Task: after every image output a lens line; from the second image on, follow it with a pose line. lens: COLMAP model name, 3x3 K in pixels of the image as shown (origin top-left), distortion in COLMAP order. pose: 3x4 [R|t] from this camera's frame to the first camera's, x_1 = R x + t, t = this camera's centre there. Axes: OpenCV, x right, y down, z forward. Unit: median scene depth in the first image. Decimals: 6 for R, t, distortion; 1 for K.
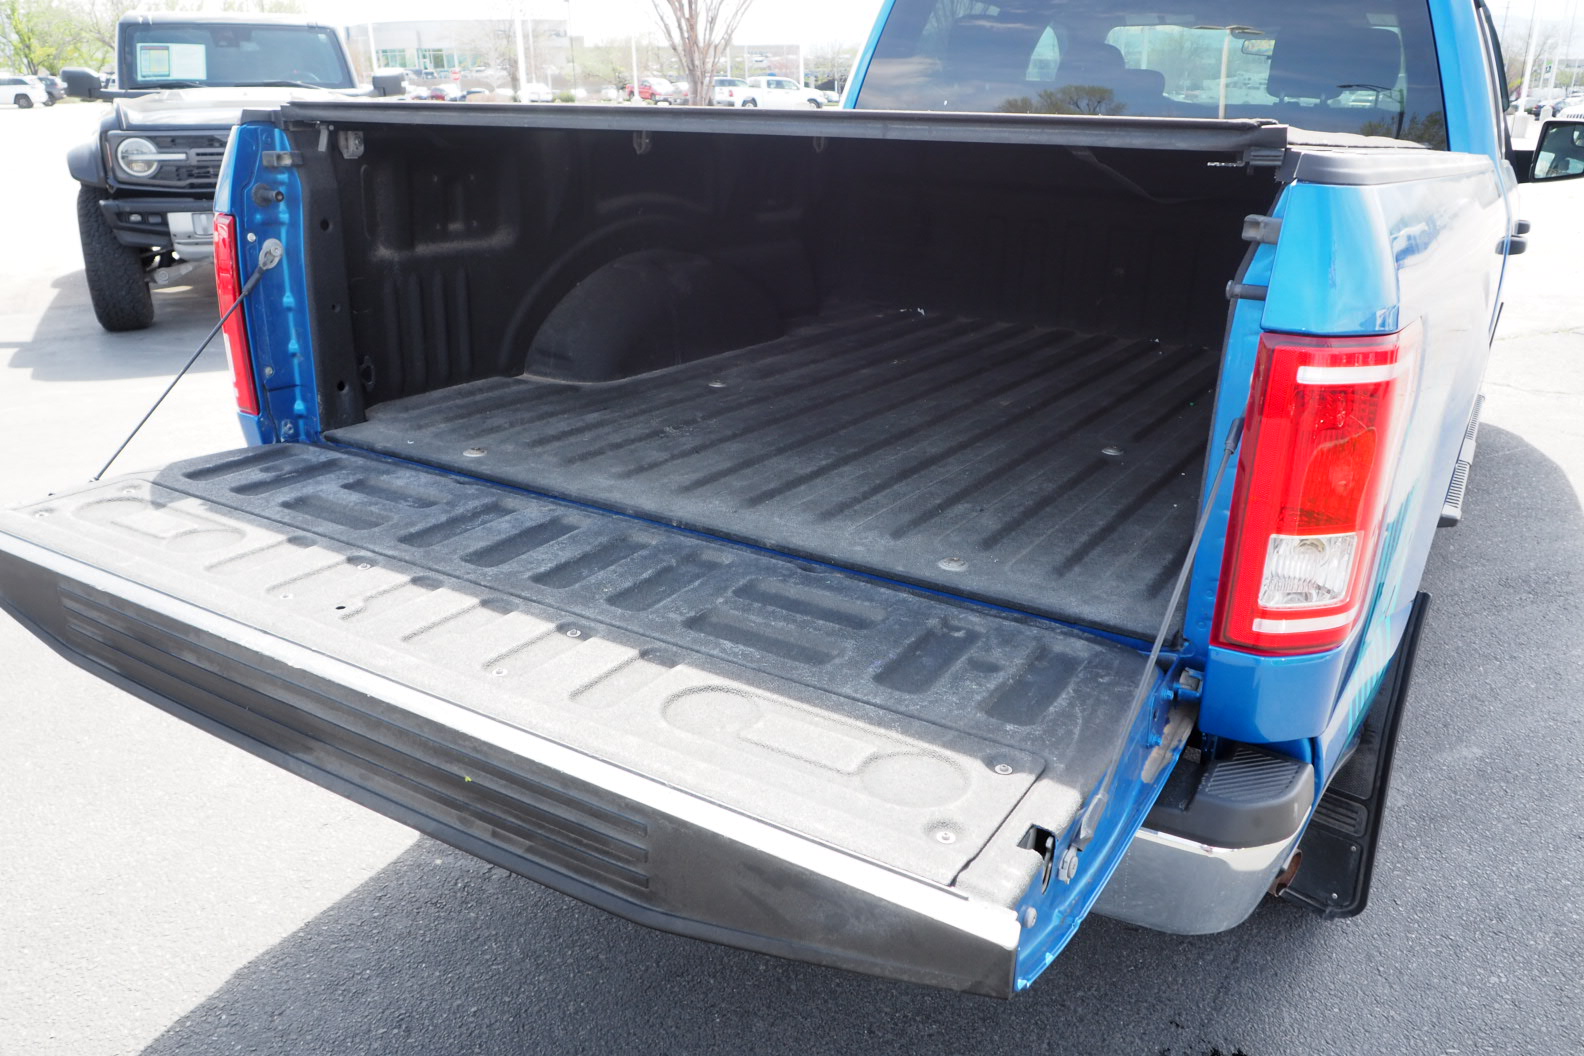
lens RADIAL K [[1176.7, 0, 804.1], [0, 1176.7, 512.9], [0, 0, 1]] dist [-0.004053, -0.034458]
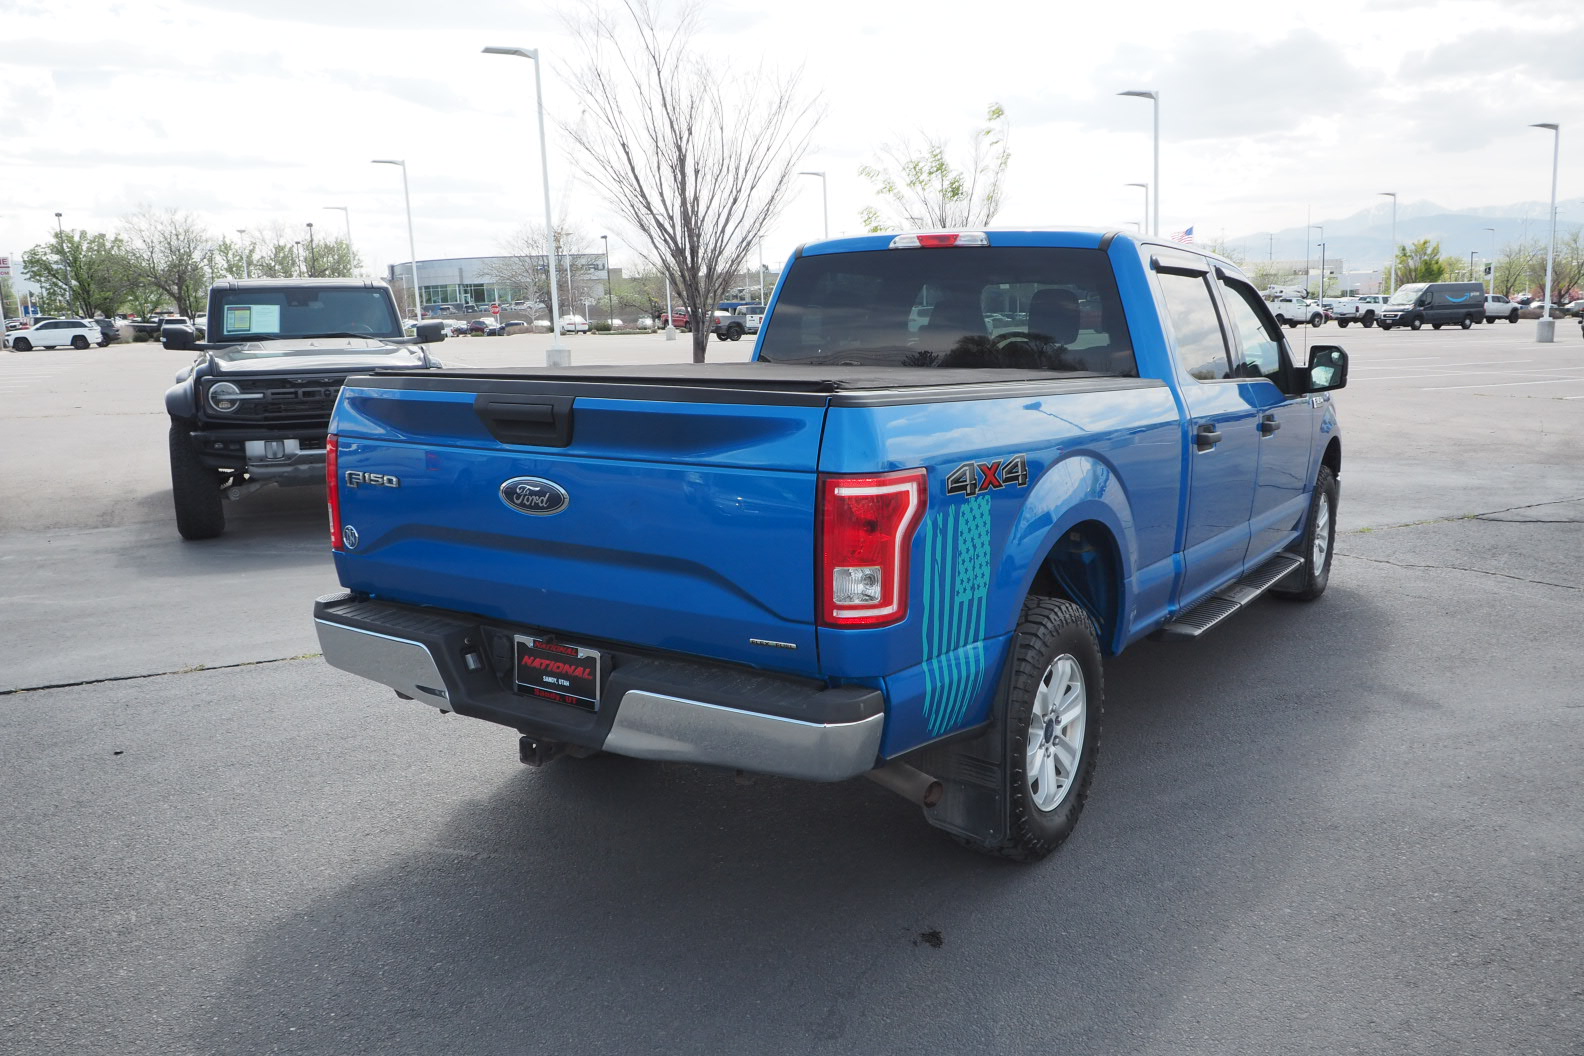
lens RADIAL K [[1176.7, 0, 801.1], [0, 1176.7, 529.5], [0, 0, 1]] dist [-0.004053, -0.034458]
pose [[0.999507, -0.019850, -0.024335, 0.056844], [0.015510, 0.985819, -0.167093, 0.044042], [0.027307, 0.166633, 0.985641, -0.159657]]
